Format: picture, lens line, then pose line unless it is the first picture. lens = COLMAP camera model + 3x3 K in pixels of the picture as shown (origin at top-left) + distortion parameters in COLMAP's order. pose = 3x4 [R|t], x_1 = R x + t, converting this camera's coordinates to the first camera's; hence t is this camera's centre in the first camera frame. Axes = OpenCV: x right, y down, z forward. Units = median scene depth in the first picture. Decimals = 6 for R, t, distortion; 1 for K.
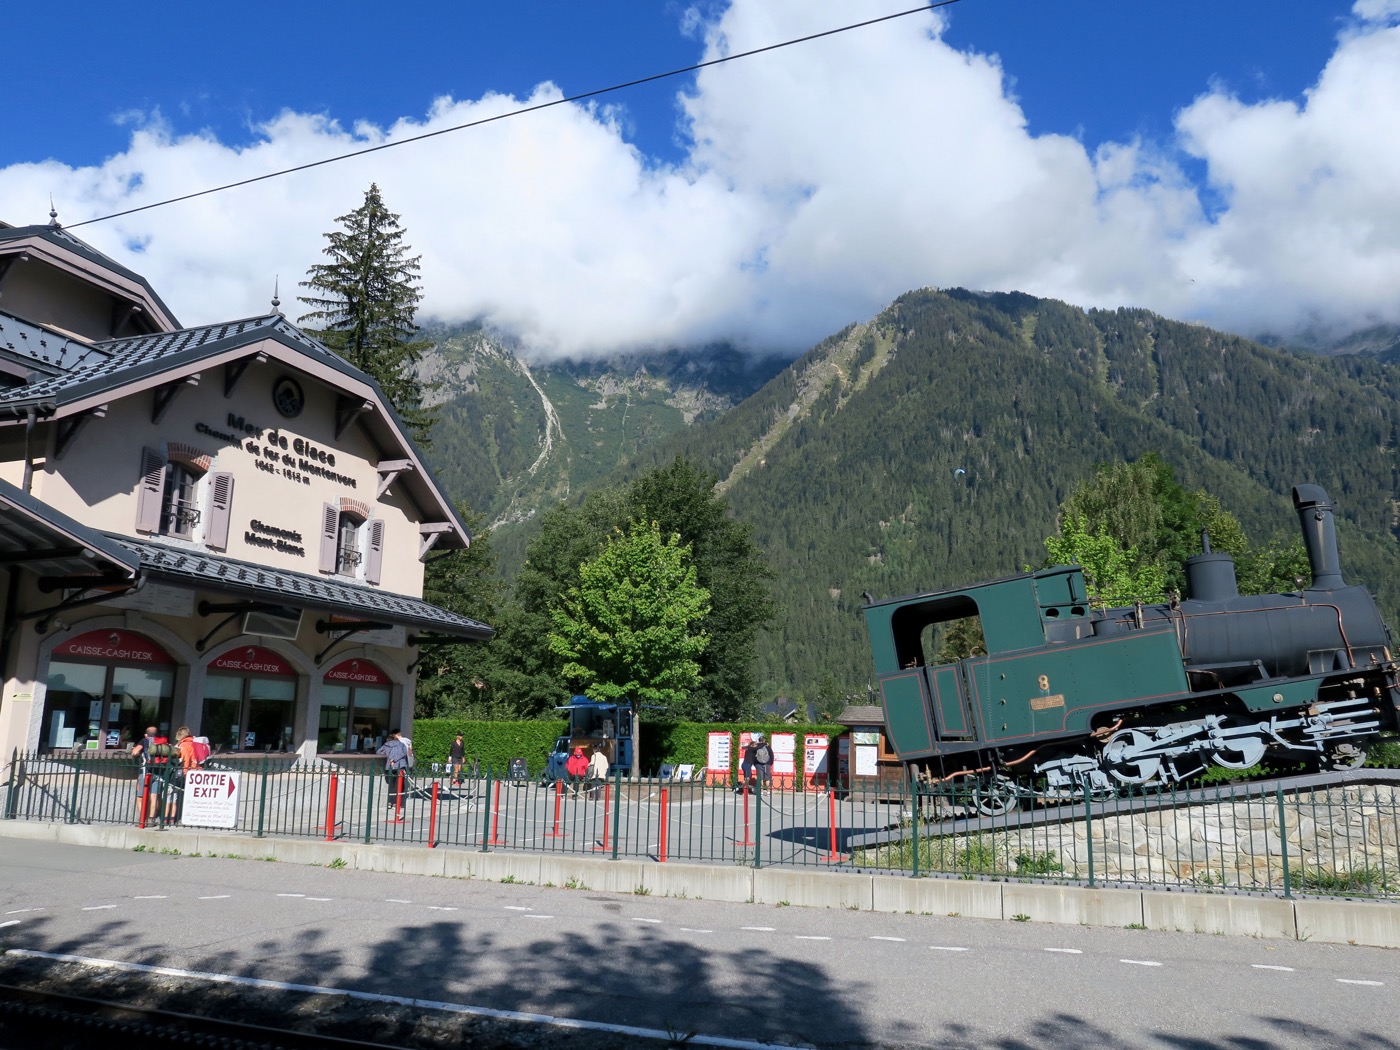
lens RADIAL K [[1082.5, 0, 700.0], [0, 1082.5, 525.0], [0, 0, 1]] dist [-0.008382, -0.005465]
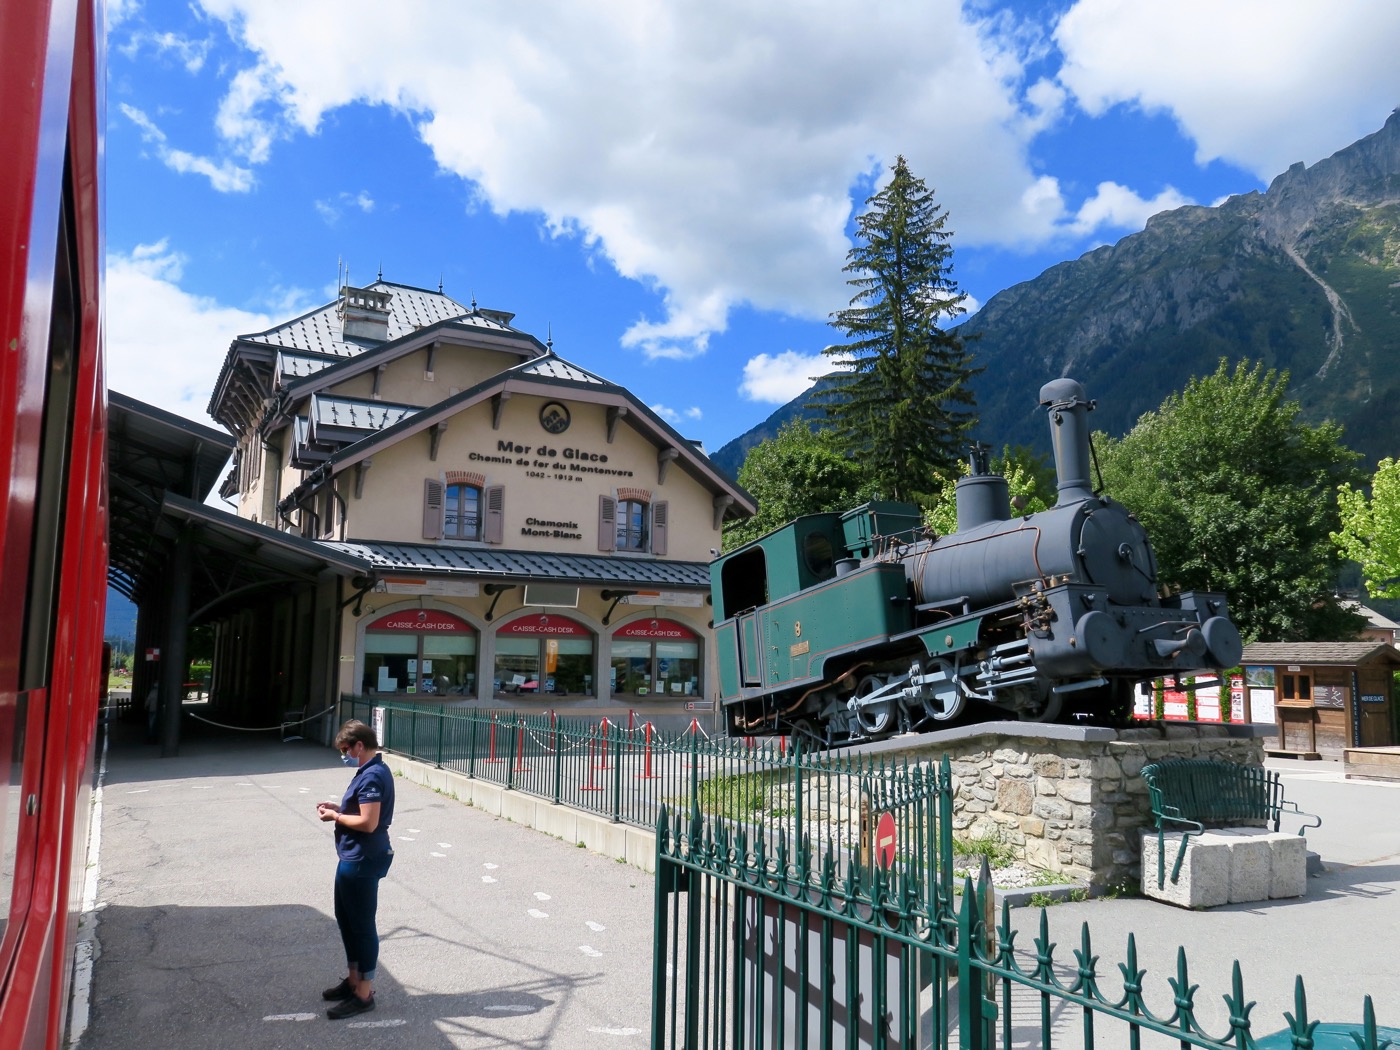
lens RADIAL K [[1074.4, 0, 700.0], [0, 1074.4, 525.0], [0, 0, 1]] dist [0.002898, 0.003743]
pose [[0.767318, -0.096448, -0.633972, 0.527209], [0.129724, 0.991531, 0.006166, 0.021664], [0.628008, -0.086973, 0.773331, 0.123555]]
